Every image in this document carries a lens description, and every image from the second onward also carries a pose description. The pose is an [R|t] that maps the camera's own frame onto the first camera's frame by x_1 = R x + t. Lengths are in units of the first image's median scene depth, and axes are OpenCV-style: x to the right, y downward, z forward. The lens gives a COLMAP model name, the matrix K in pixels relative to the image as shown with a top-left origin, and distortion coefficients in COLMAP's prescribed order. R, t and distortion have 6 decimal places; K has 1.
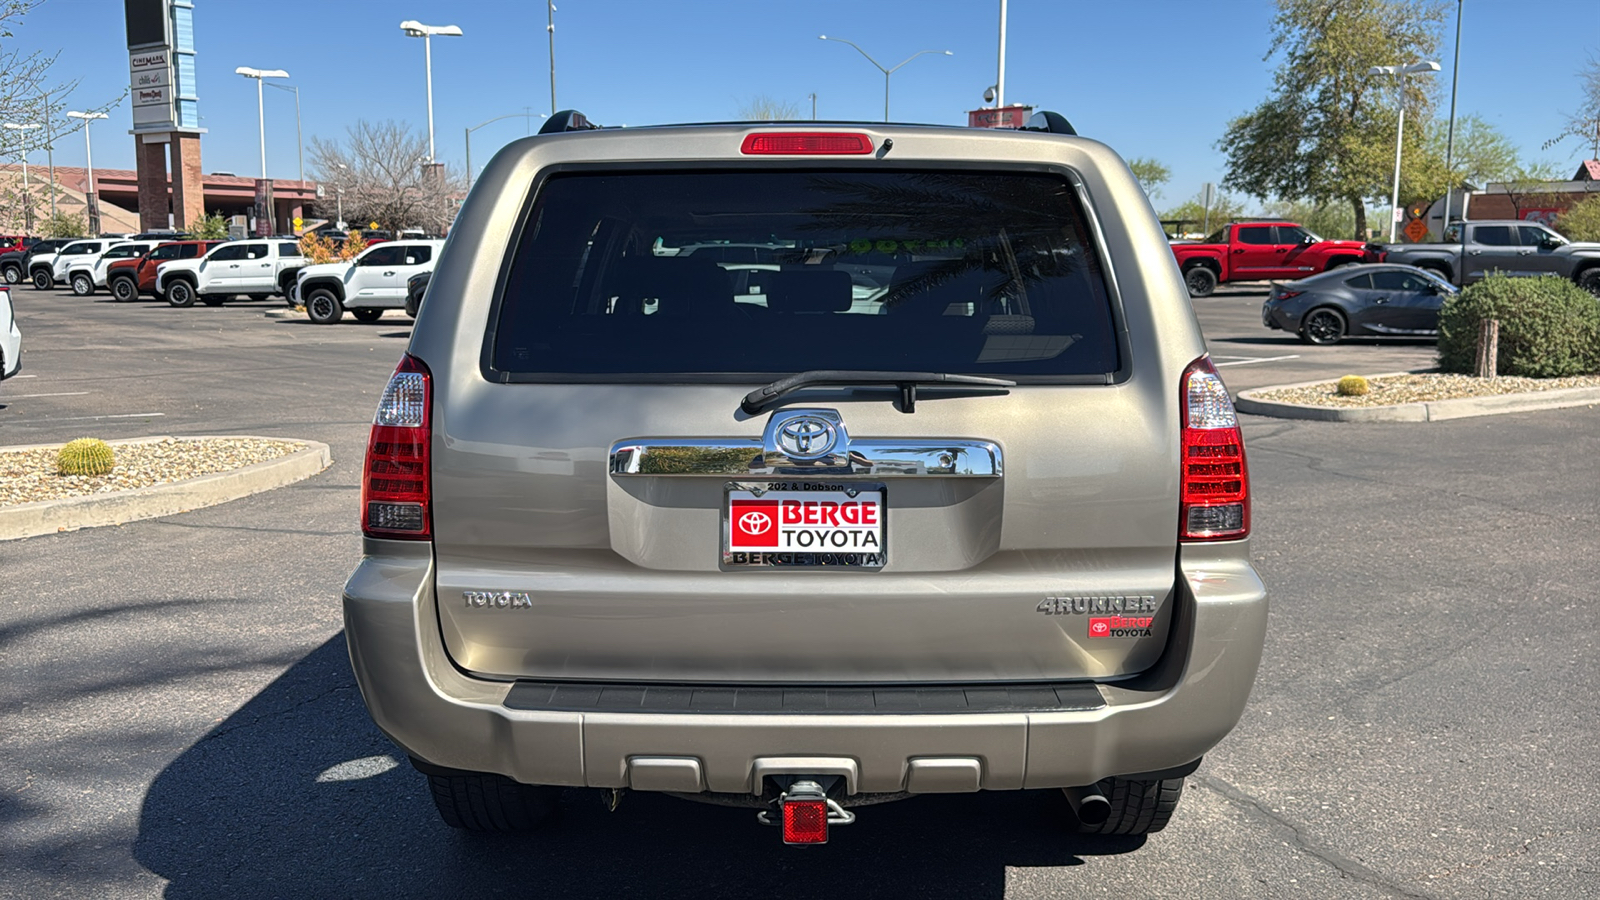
lens RADIAL K [[1389.4, 0, 798.4], [0, 1389.4, 445.5], [0, 0, 1]] dist [0.062619, -0.096701]
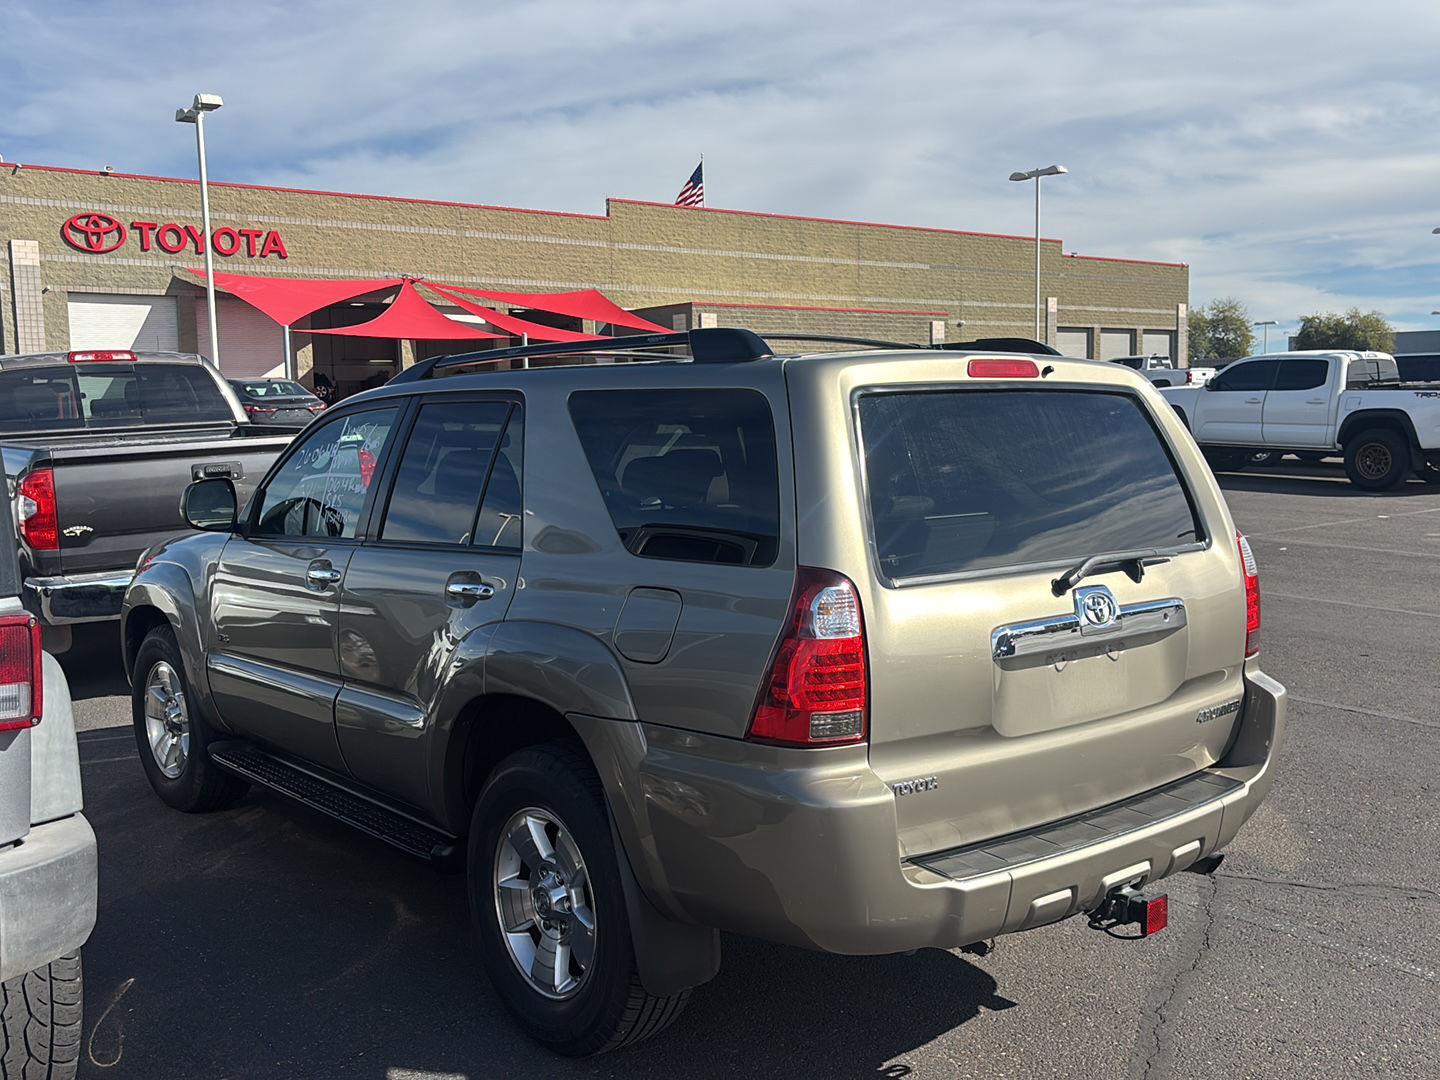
lens RADIAL K [[1365.8, 0, 720.6], [0, 1365.8, 537.9], [0, 0, 1]] dist [0.020604, 0.000000]
pose [[0.773063, -0.066739, 0.630809, -0.099587], [0.090534, 0.995878, -0.005587, -0.009087], [-0.627836, 0.061429, 0.775918, 0.025816]]
